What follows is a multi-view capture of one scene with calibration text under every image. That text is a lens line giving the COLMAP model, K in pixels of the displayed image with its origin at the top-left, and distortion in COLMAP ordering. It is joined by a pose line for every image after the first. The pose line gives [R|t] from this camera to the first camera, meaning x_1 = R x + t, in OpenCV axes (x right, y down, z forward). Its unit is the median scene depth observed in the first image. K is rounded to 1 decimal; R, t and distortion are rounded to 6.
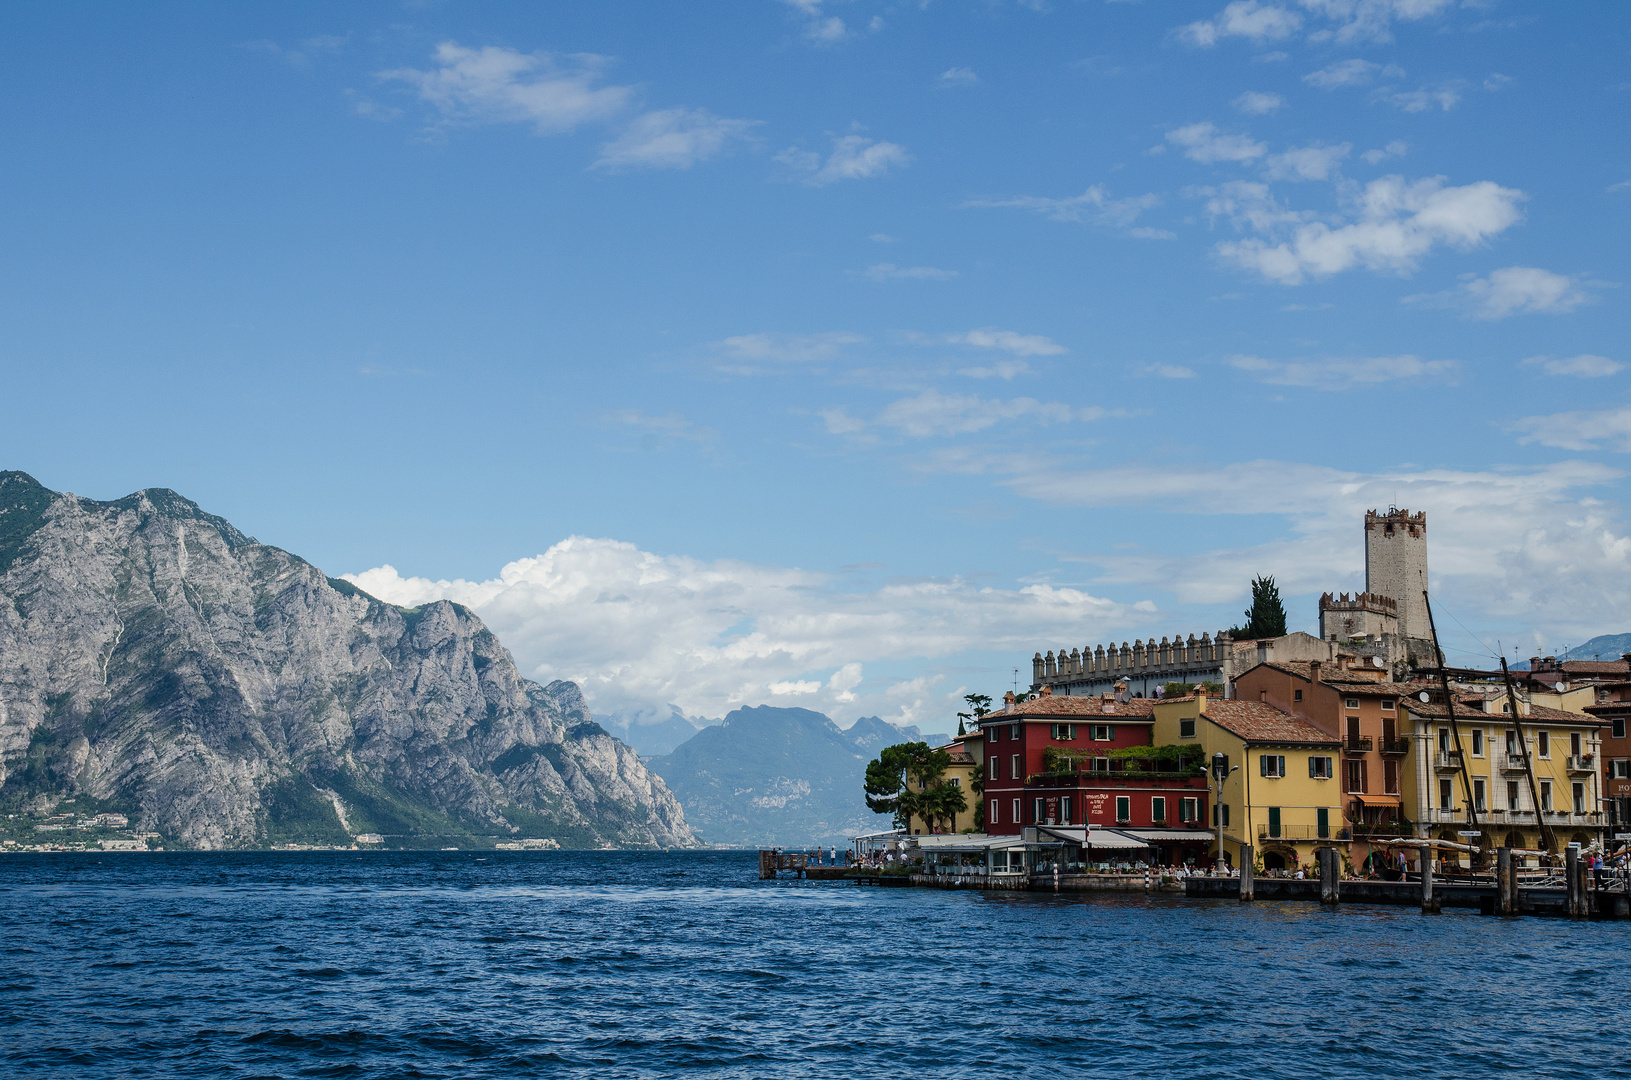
lens RADIAL K [[2418.3, 0, 815.8], [0, 2418.3, 536.6], [0, 0, 1]] dist [0.104882, 0.000000]
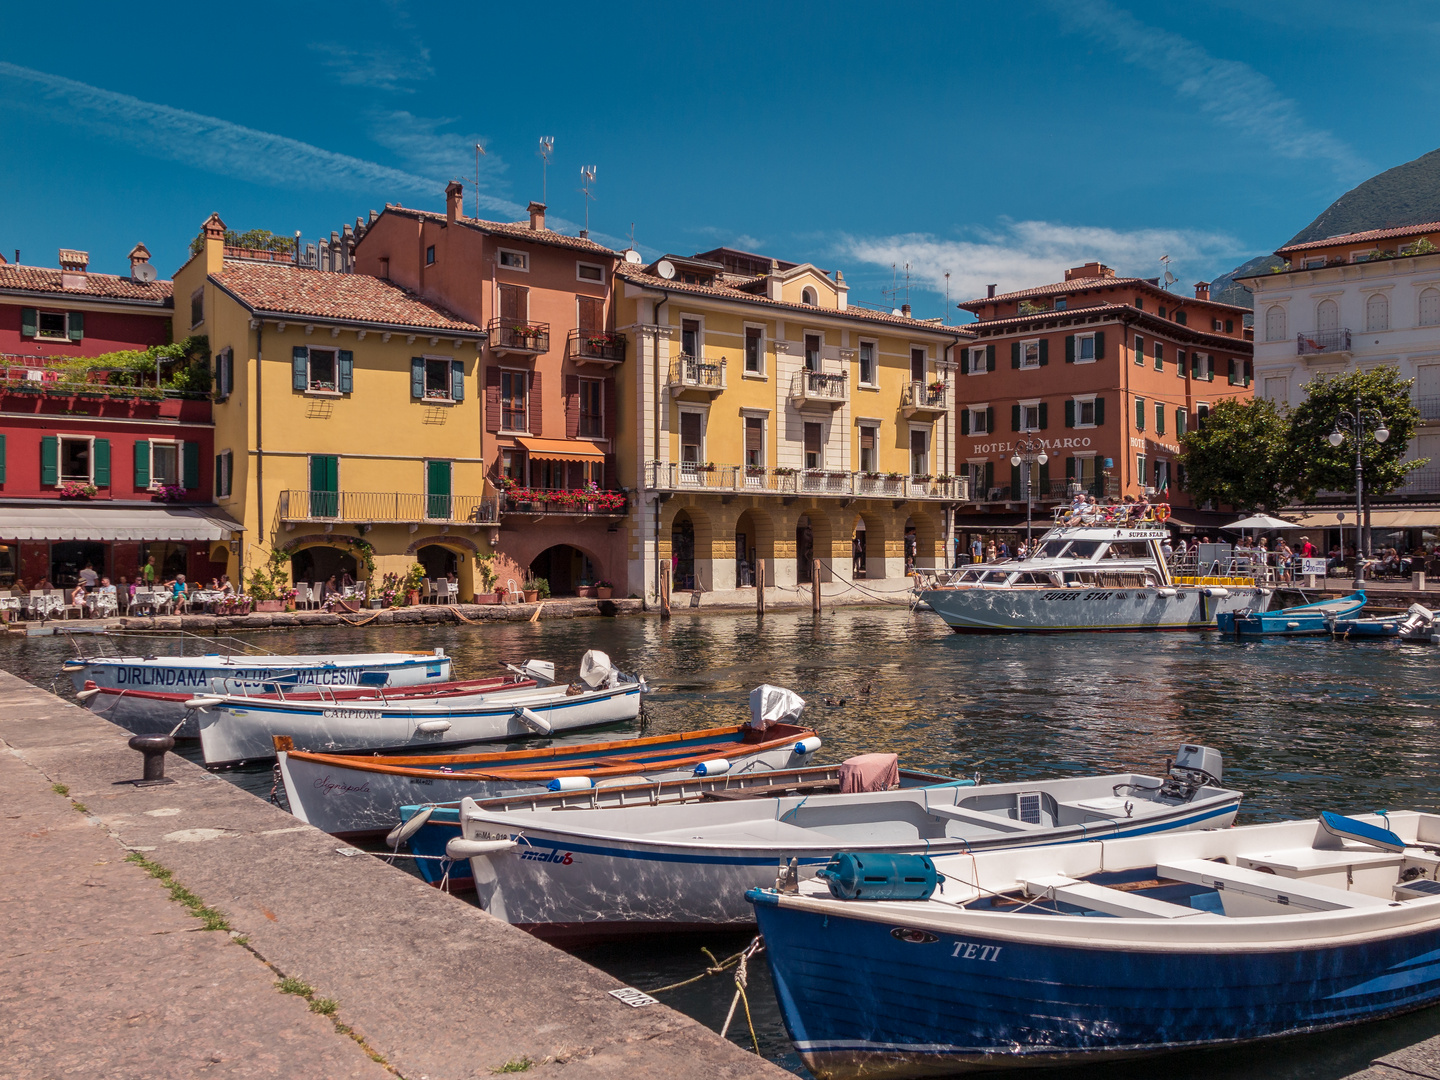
lens RADIAL K [[1201.7, 0, 719.1], [0, 1201.7, 543.0], [0, 0, 1]] dist [0.003101, 0.000074]
pose [[0.988215, -0.006125, 0.152949, 0.222668], [-0.012751, 0.992433, 0.122127, 0.095388], [-0.152539, -0.122638, 0.980659, 0.731026]]
